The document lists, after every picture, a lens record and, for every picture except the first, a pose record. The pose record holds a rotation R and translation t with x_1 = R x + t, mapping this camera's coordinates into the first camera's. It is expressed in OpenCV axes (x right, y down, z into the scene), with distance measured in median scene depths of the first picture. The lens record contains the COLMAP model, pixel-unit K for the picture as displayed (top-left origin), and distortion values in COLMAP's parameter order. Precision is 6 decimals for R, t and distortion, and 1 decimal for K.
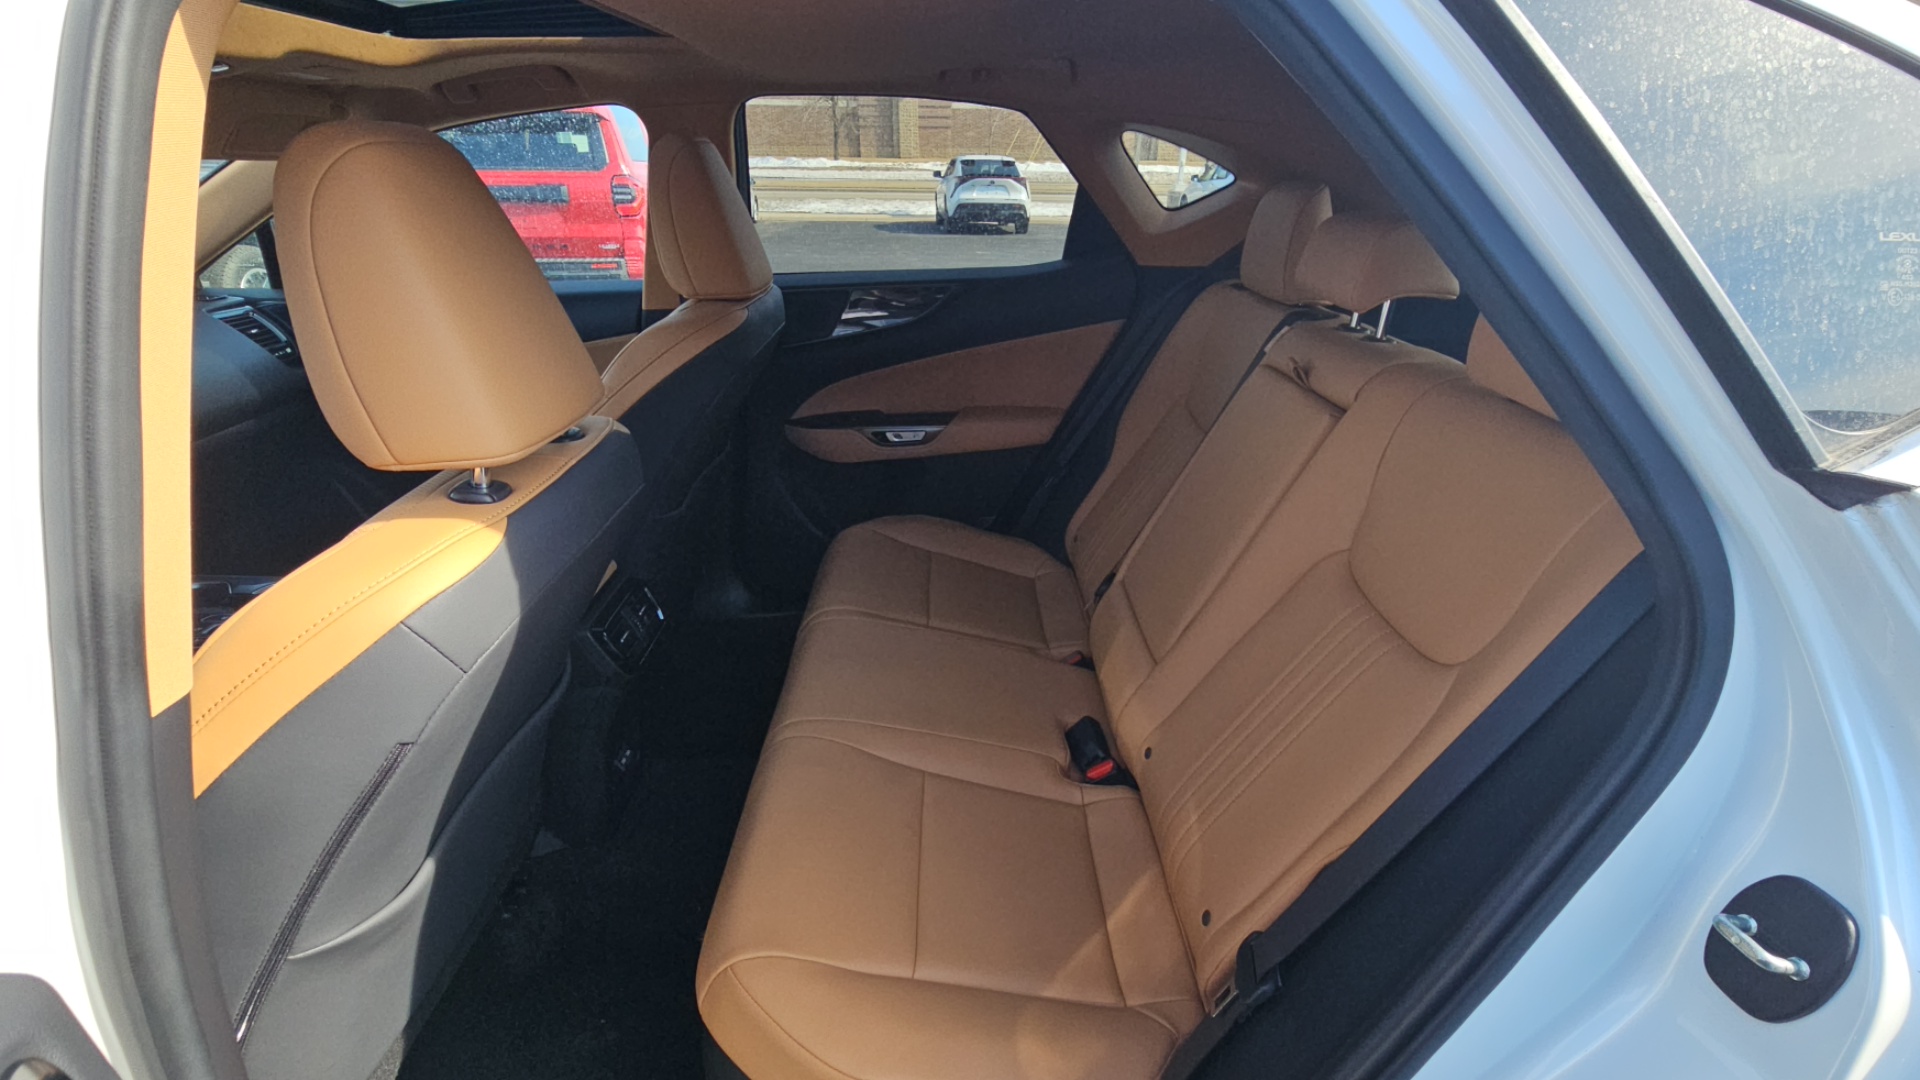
lens RADIAL K [[855.9, 0, 948.5], [0, 855.9, 532.5], [0, 0, 1]] dist [0.010520, -0.007843]
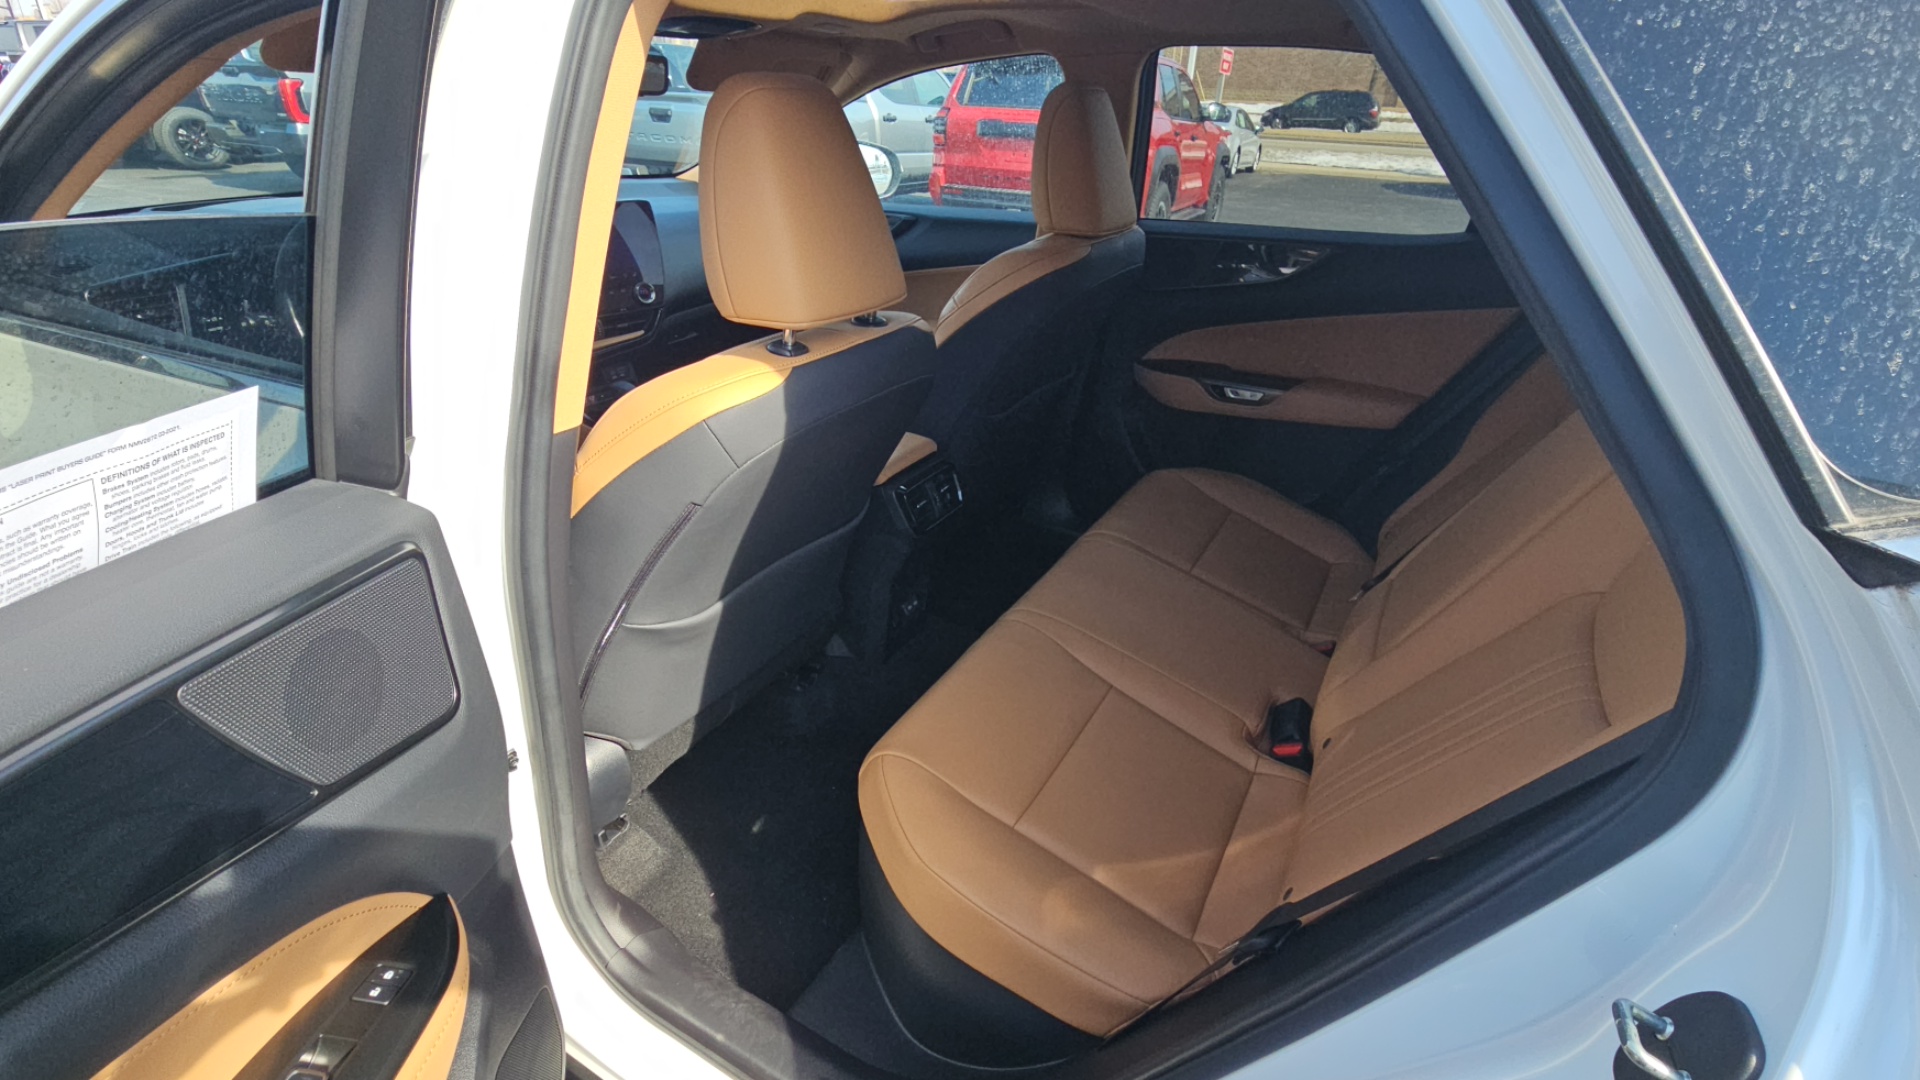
lens RADIAL K [[855.9, 0, 966.7], [0, 855.9, 526.7], [0, 0, 1]] dist [0.010520, -0.007843]
pose [[0.858701, 0.254057, -0.445071, 0.391021], [-0.232397, 0.967082, 0.103656, 0.020362], [0.456755, 0.014424, 0.889476, -0.089608]]
